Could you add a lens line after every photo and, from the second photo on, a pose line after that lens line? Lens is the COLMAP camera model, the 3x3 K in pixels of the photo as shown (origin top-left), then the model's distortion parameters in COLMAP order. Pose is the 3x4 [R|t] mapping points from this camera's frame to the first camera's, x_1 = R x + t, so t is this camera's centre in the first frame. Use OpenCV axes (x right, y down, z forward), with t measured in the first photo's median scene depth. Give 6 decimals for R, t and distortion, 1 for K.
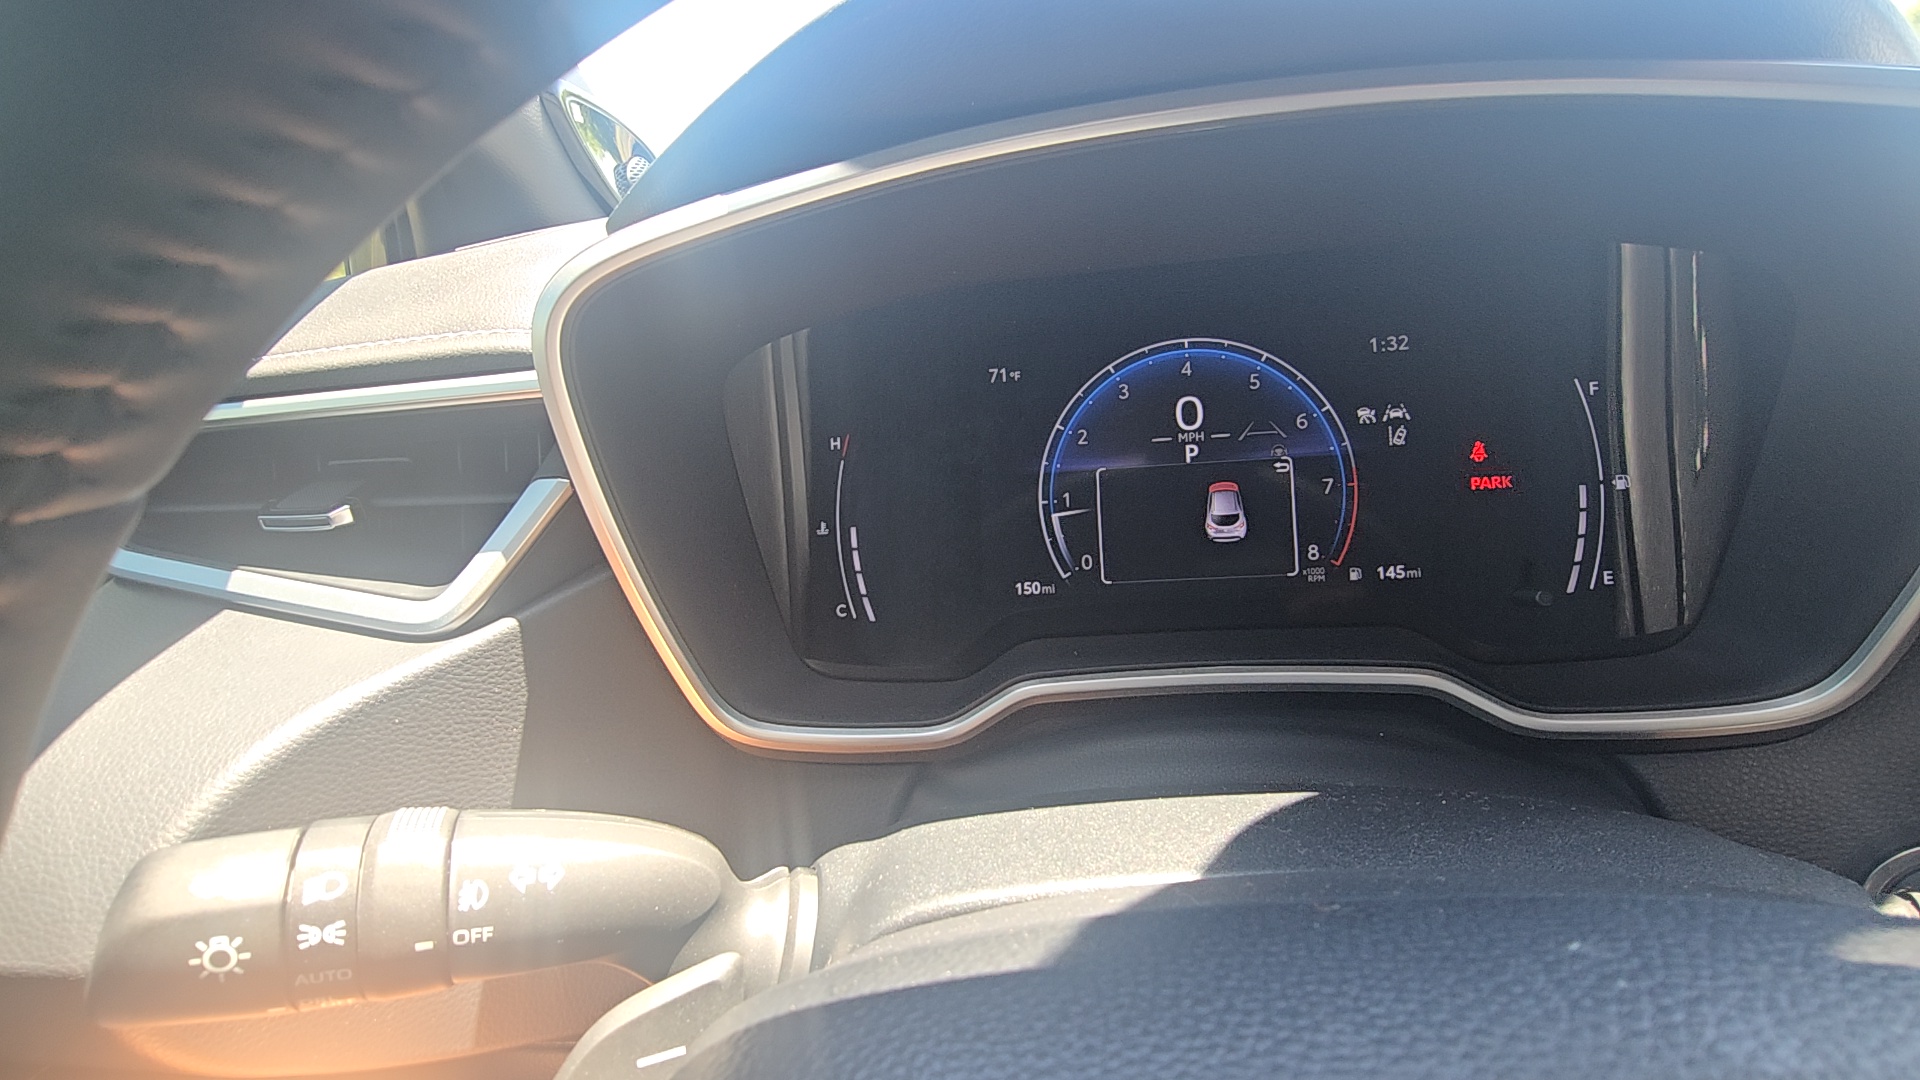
lens RADIAL K [[967.5, 0, 951.7], [0, 967.5, 544.5], [0, 0, 1]] dist [-0.003785, 0.001223]
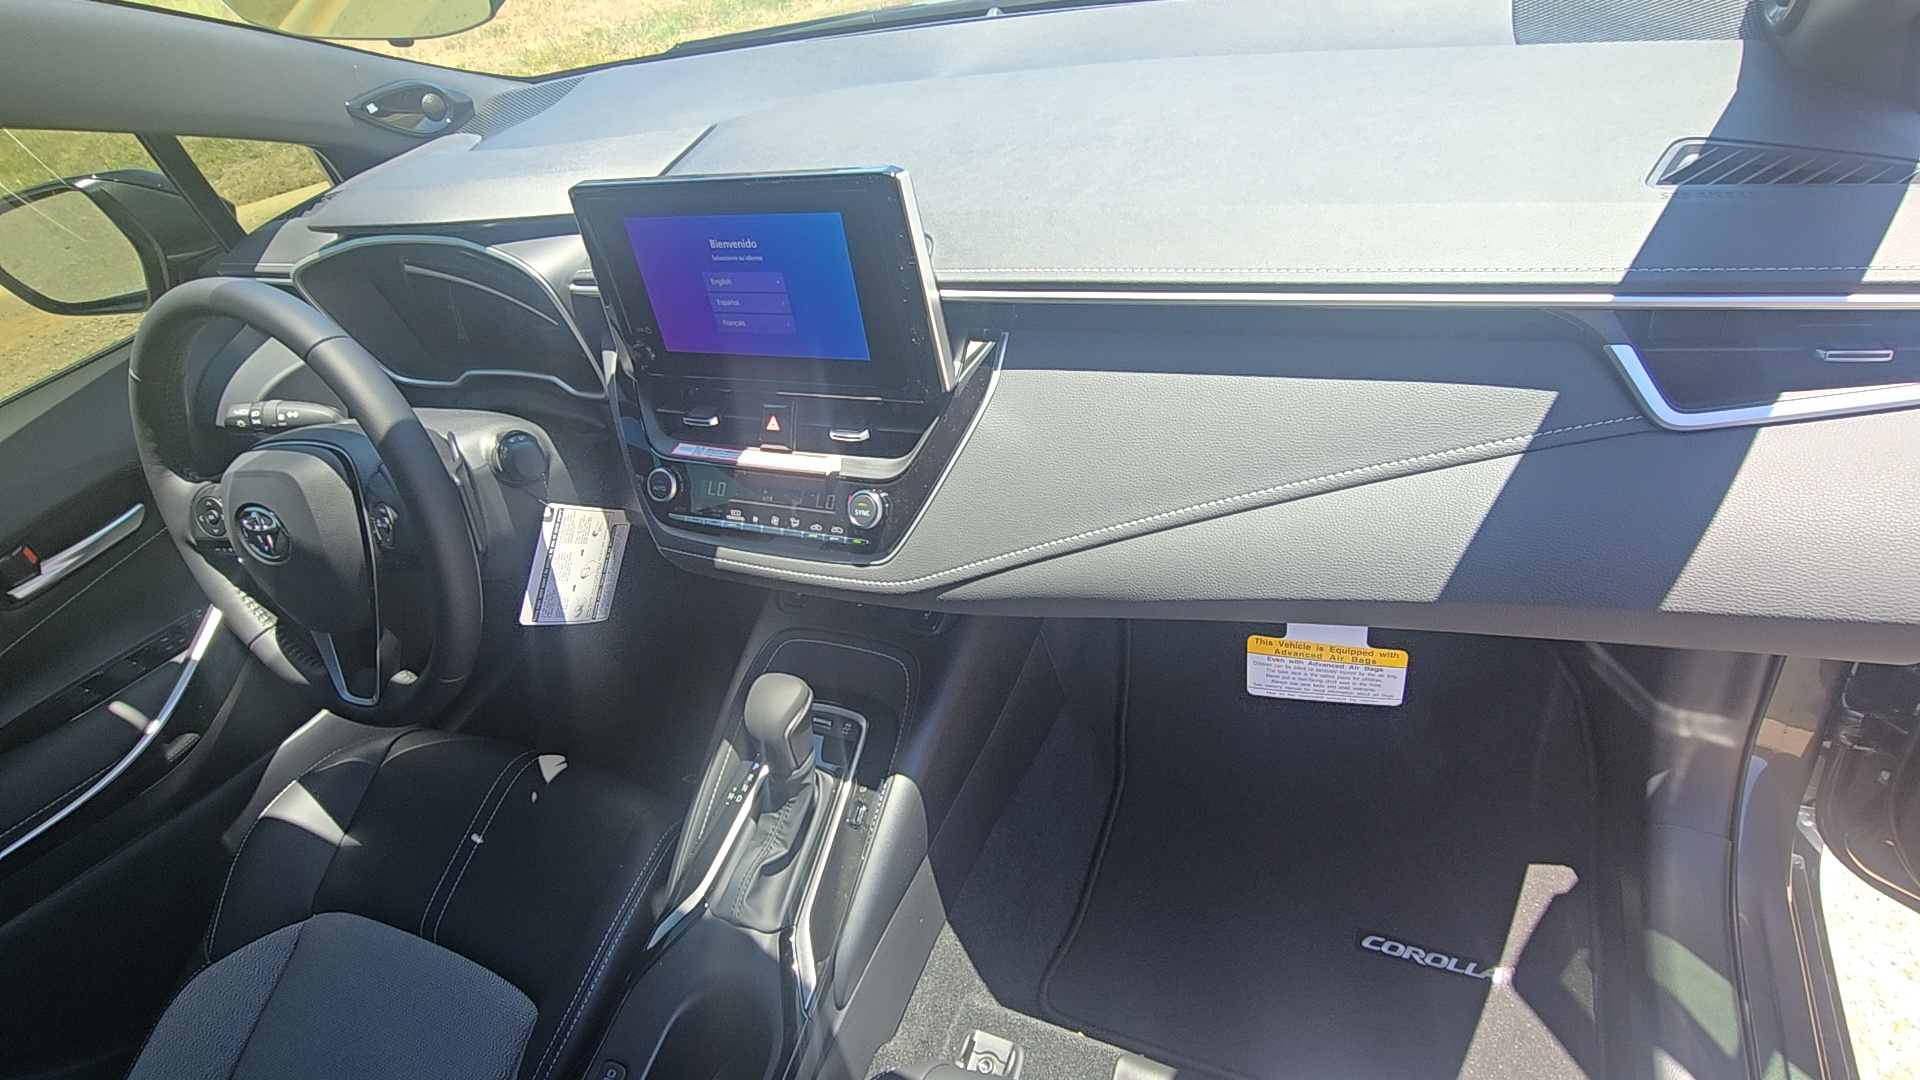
lens RADIAL K [[967.5, 0, 953.4], [0, 967.5, 528.4], [0, 0, 1]] dist [-0.003785, 0.001223]
pose [[0.964221, 0.091066, -0.248969, 2.736493], [0.019295, 0.912548, 0.408515, -0.735705], [0.264398, -0.398702, 0.878140, -1.834379]]
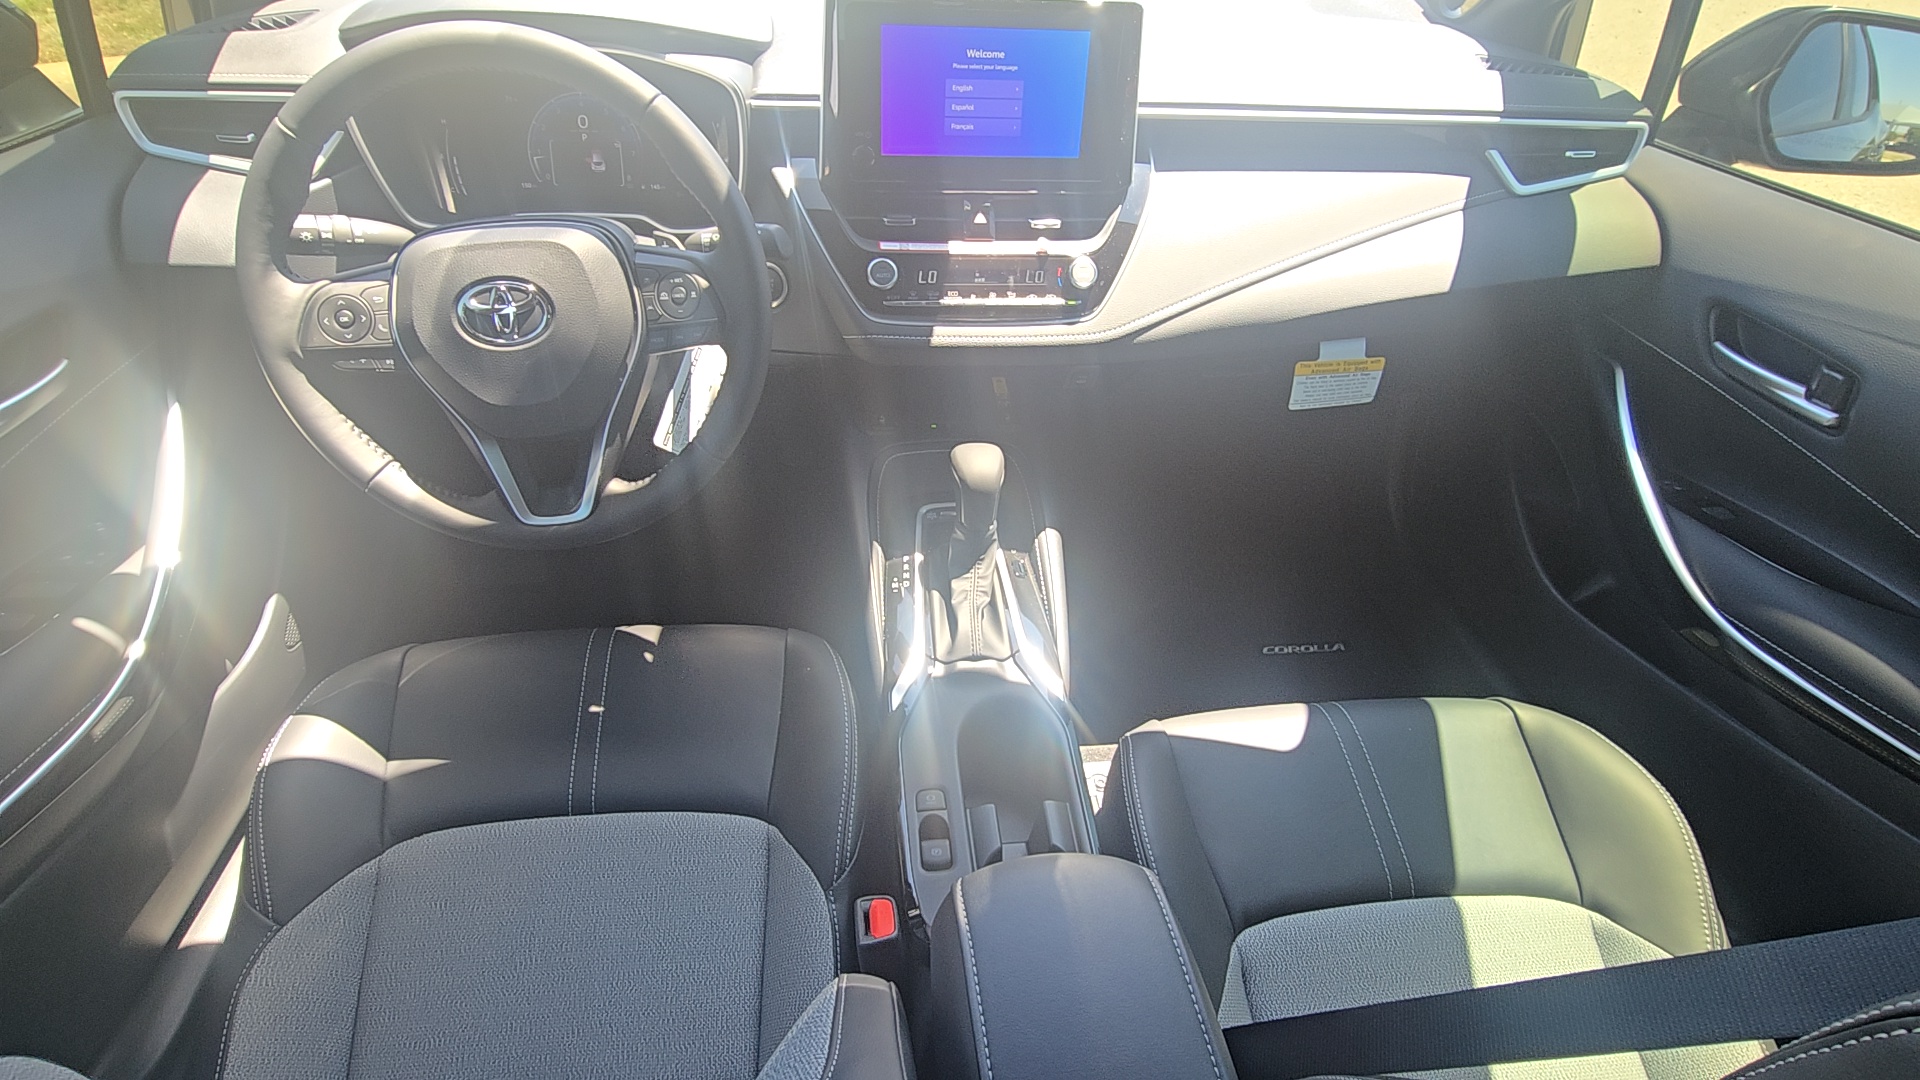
lens RADIAL K [[967.5, 0, 958.0], [0, 967.5, 541.2], [0, 0, 1]] dist [-0.003785, 0.001223]
pose [[0.951891, -0.043441, 0.303342, 0.471840], [-0.056950, 0.947577, 0.314412, 0.089578], [-0.301099, -0.316561, 0.899516, -2.751653]]
